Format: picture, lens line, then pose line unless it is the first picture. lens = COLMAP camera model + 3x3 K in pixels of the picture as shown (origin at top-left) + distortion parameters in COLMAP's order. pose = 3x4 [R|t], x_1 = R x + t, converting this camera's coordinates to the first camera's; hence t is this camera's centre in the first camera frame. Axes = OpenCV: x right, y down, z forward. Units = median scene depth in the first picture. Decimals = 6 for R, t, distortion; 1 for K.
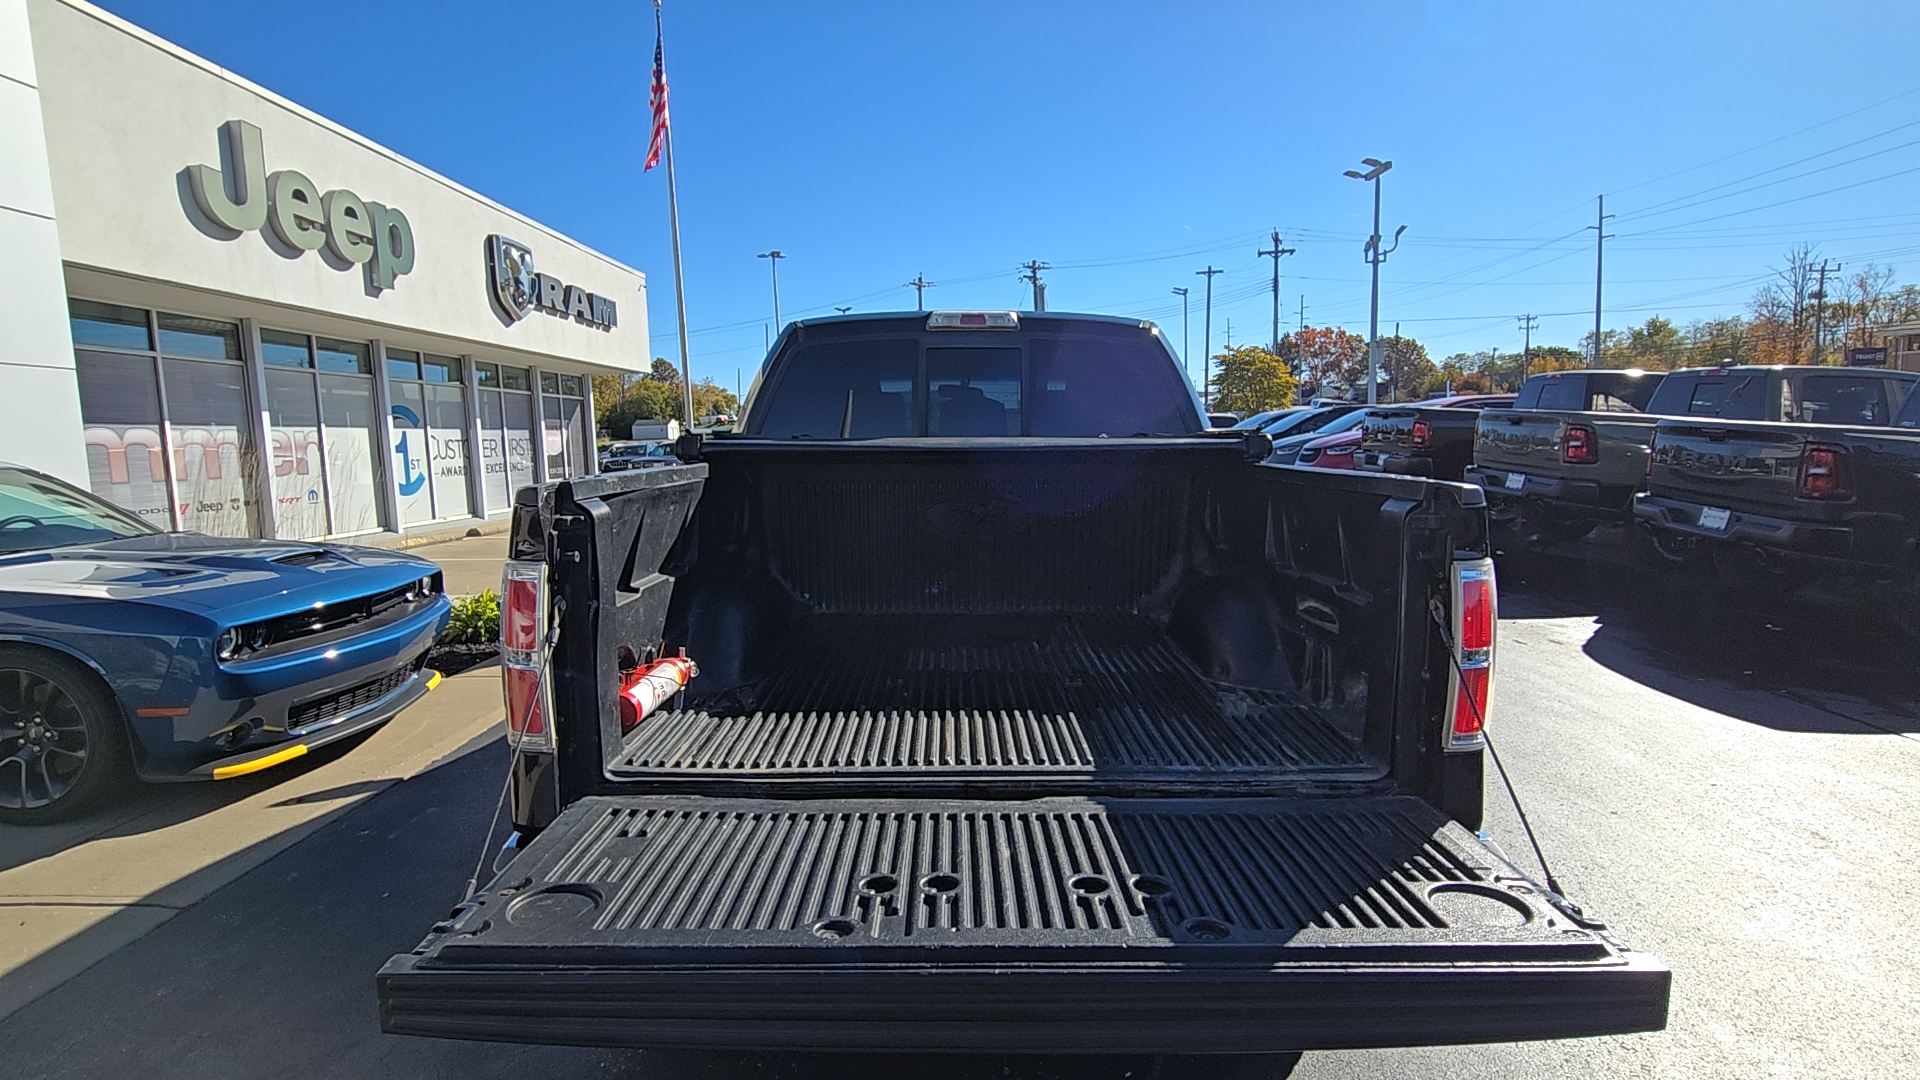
lens RADIAL K [[964.5, 0, 954.3], [0, 964.5, 541.8], [0, 0, 1]] dist [0.000126, -0.001955]
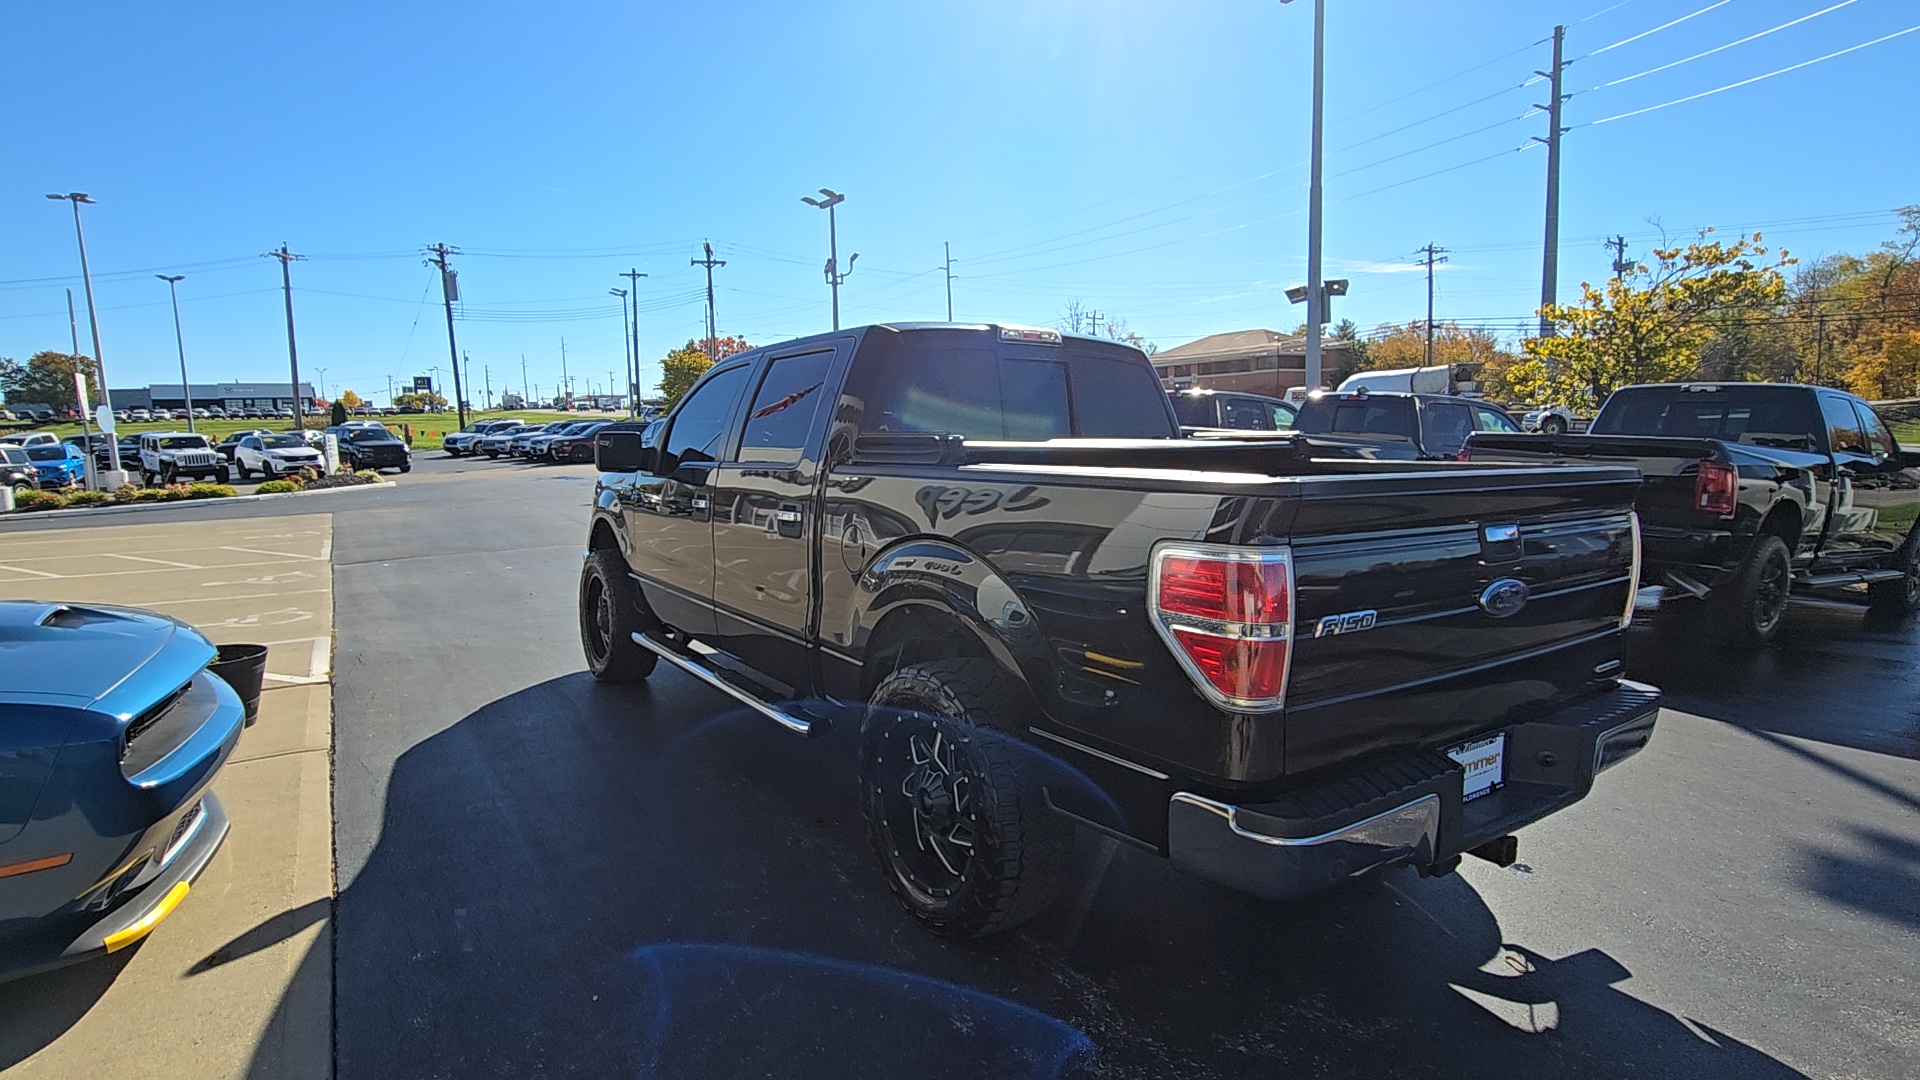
lens RADIAL K [[964.5, 0, 950.8], [0, 964.5, 540.5], [0, 0, 1]] dist [0.000126, -0.001955]
pose [[0.829093, -0.055921, 0.556307, -0.151178], [0.059421, 0.998164, 0.011779, -0.002779], [-0.555944, 0.023290, 0.830893, 0.027516]]
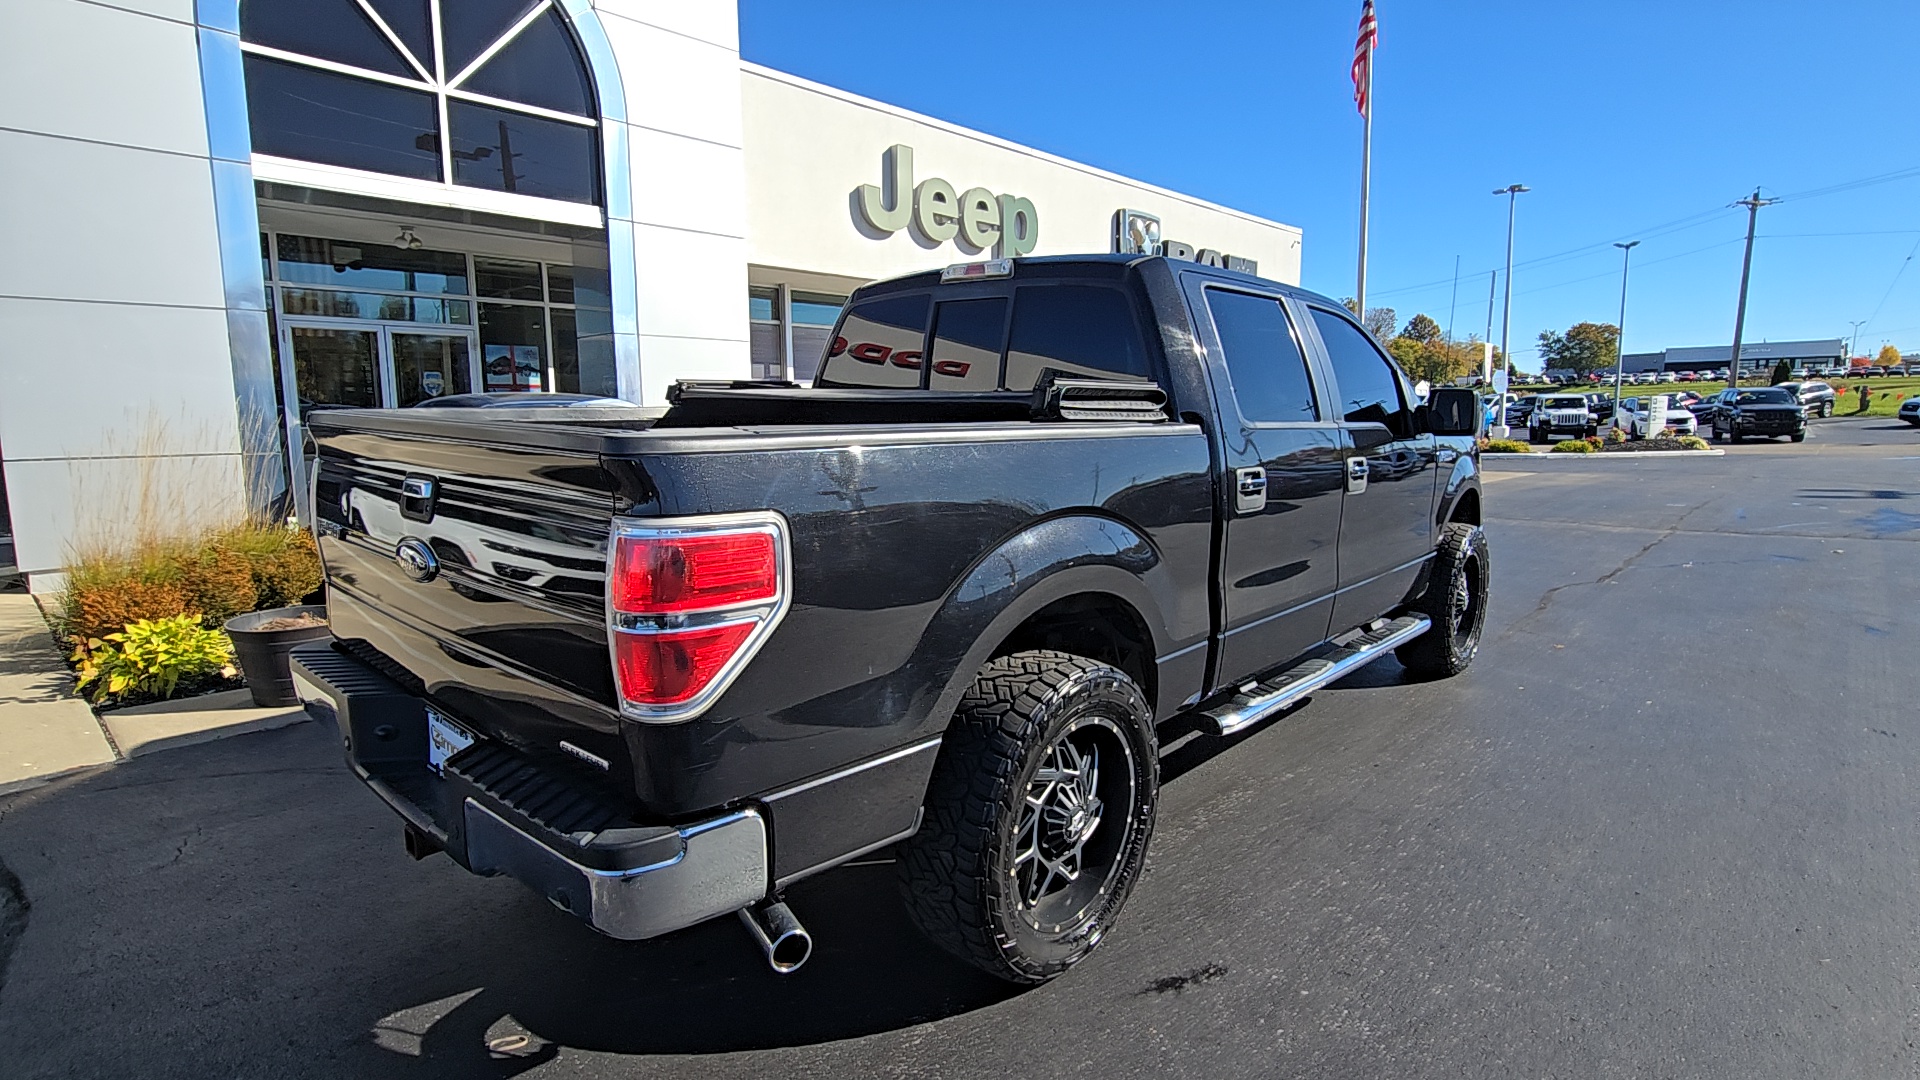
lens RADIAL K [[964.5, 0, 948.1], [0, 964.5, 537.8], [0, 0, 1]] dist [0.000126, -0.001955]
pose [[0.735078, 0.112451, -0.668592, 0.146704], [-0.088577, 0.993625, 0.069734, -0.006644], [0.672172, 0.007962, 0.740352, 0.059919]]
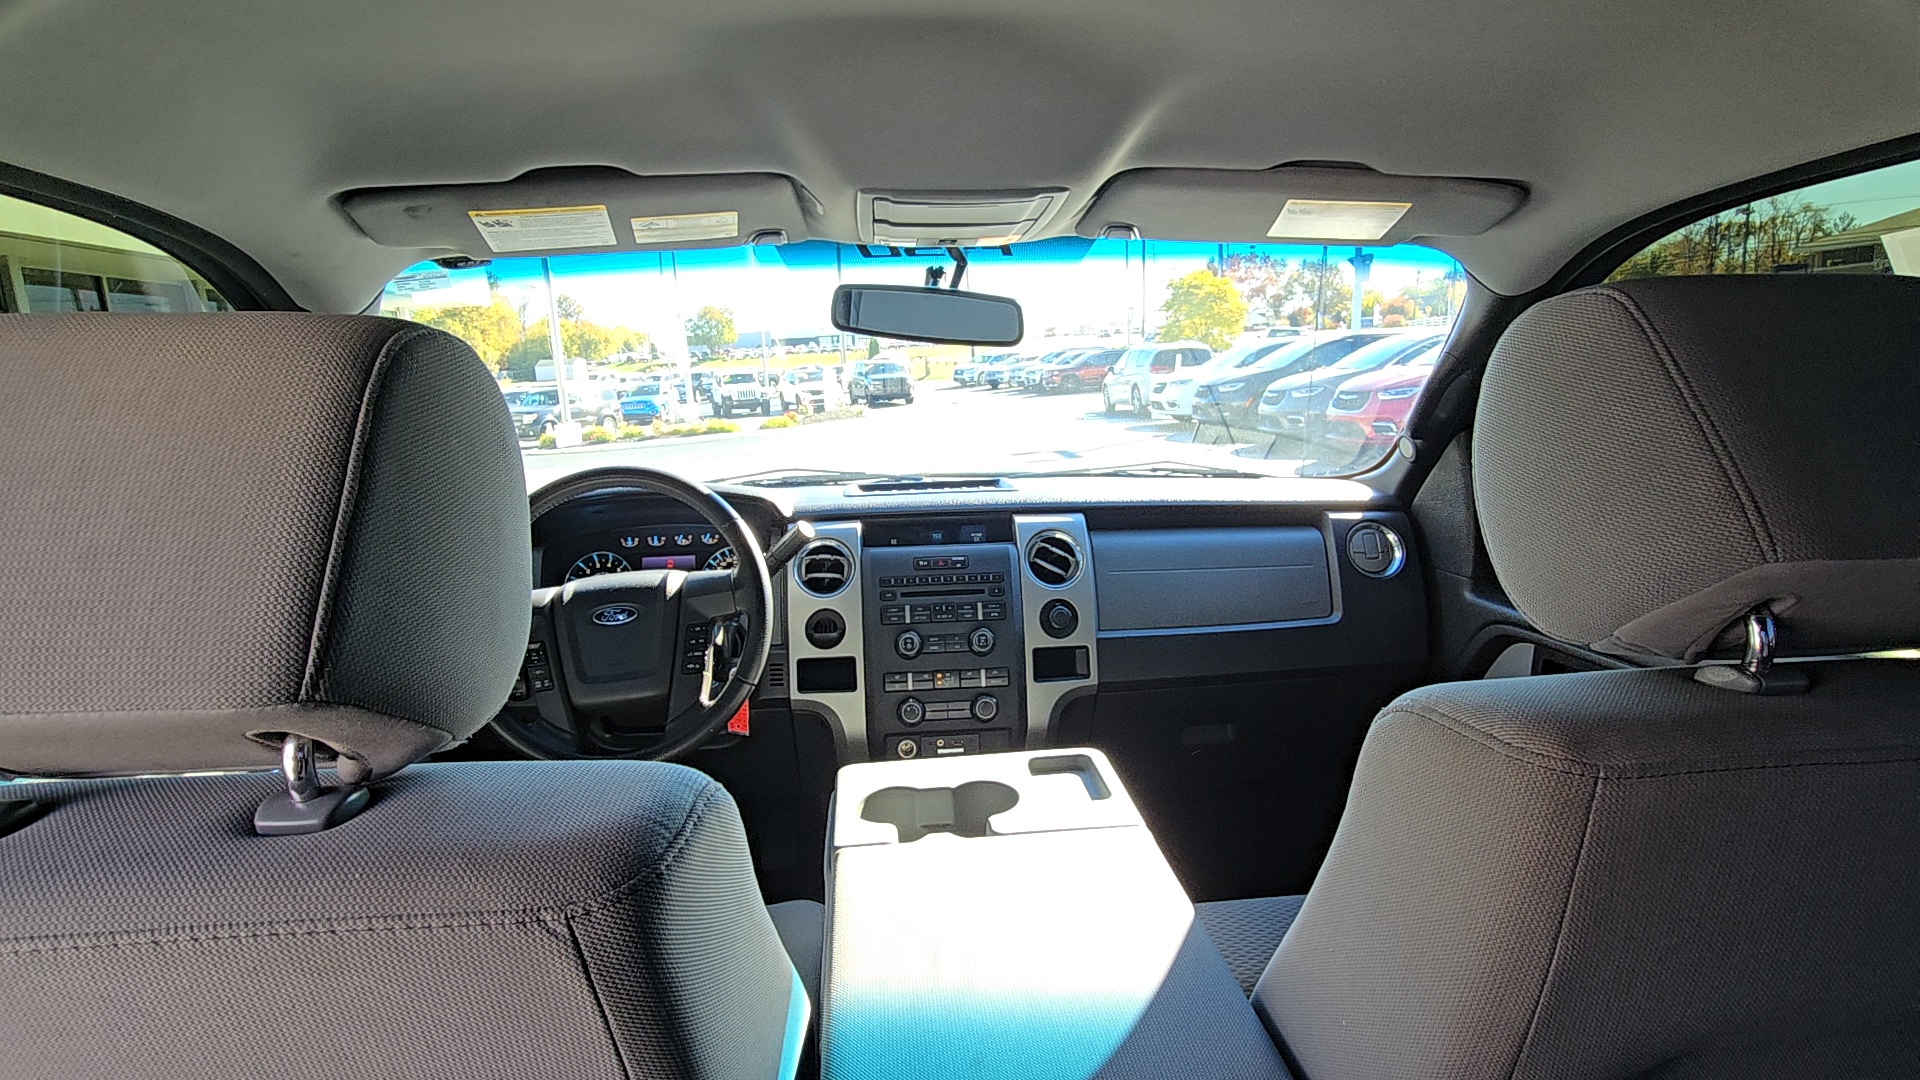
lens RADIAL K [[964.5, 0, 957.8], [0, 964.5, 549.9], [0, 0, 1]] dist [0.000126, -0.001955]
pose [[0.996535, -0.033894, 0.075956, -0.003568], [0.028002, 0.996612, 0.077339, -0.039715], [-0.078320, -0.074944, 0.994107, 0.259057]]
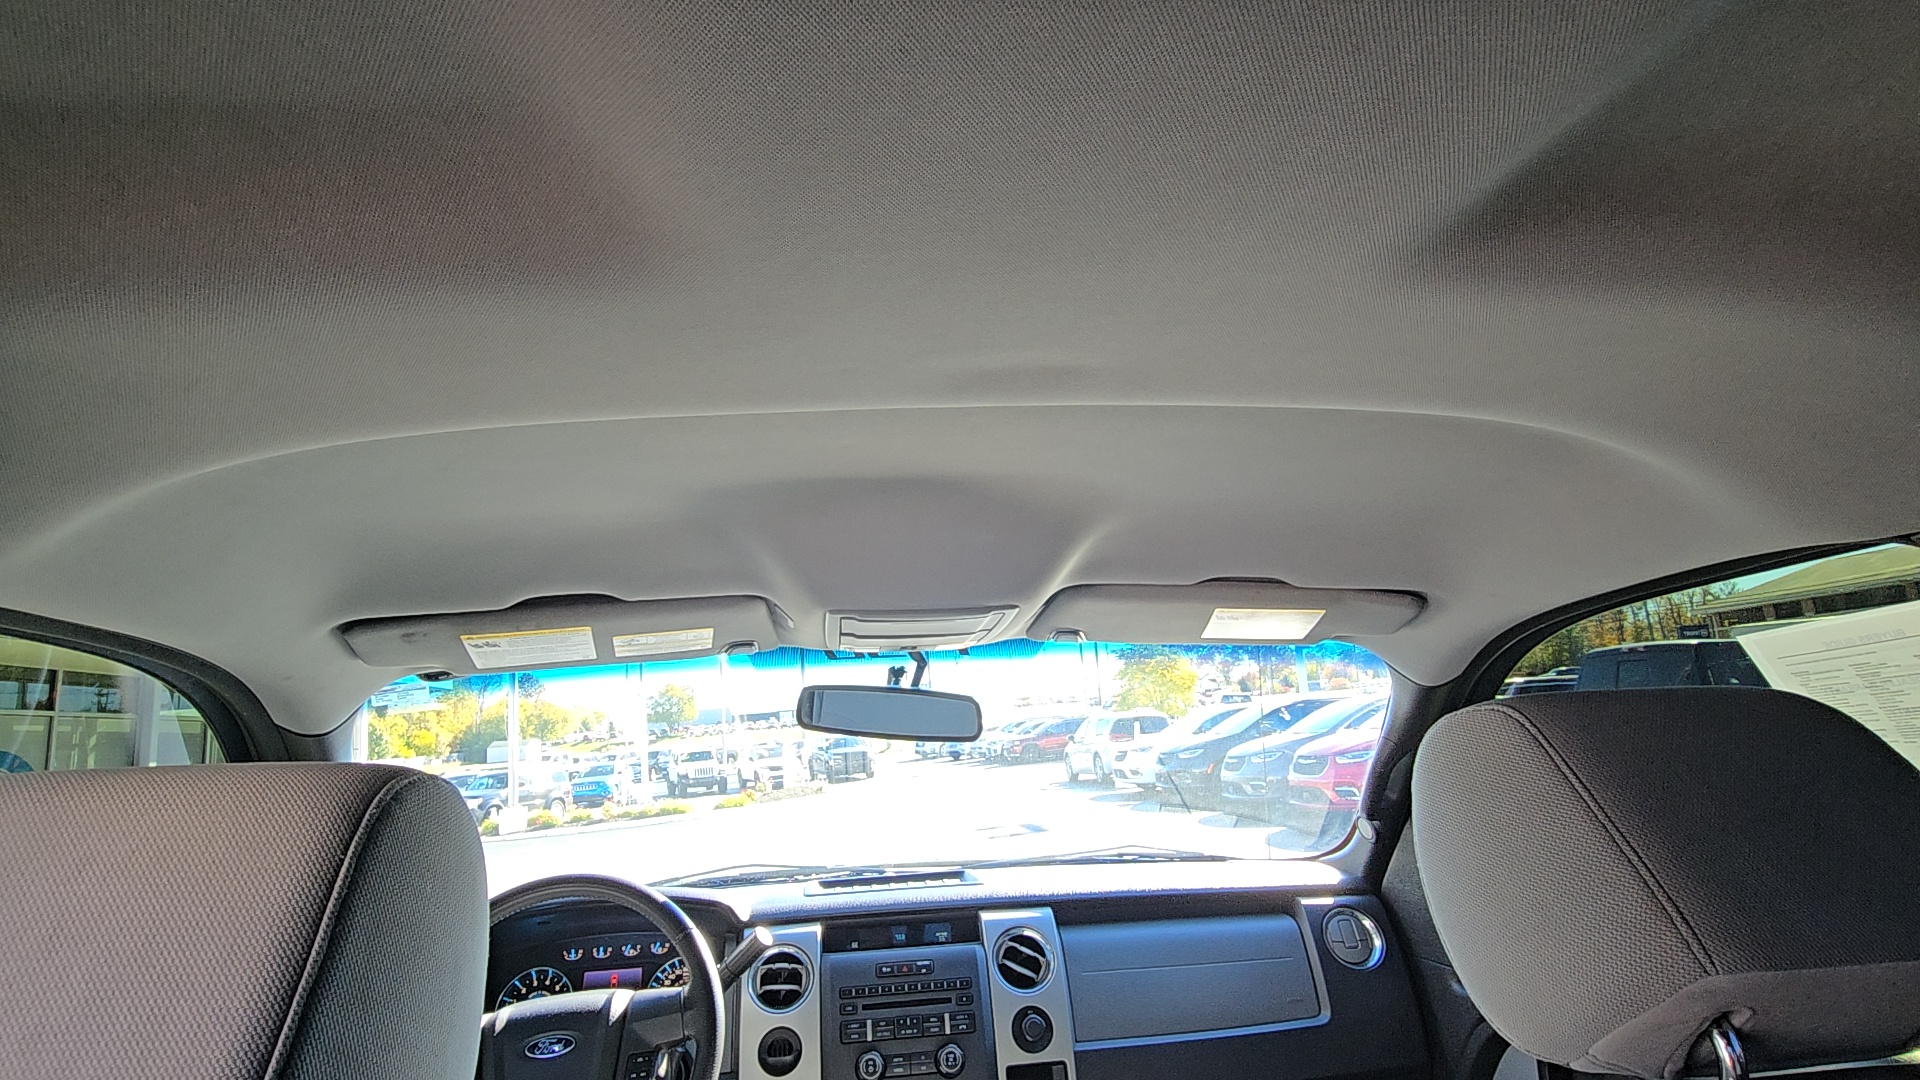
lens RADIAL K [[964.5, 0, 958.2], [0, 964.5, 554.9], [0, 0, 1]] dist [0.000126, -0.001955]
pose [[0.991800, -0.018498, 0.126455, -0.003794], [0.054952, 0.955055, -0.291290, -0.041475], [-0.115383, 0.295850, 0.948240, 0.256343]]
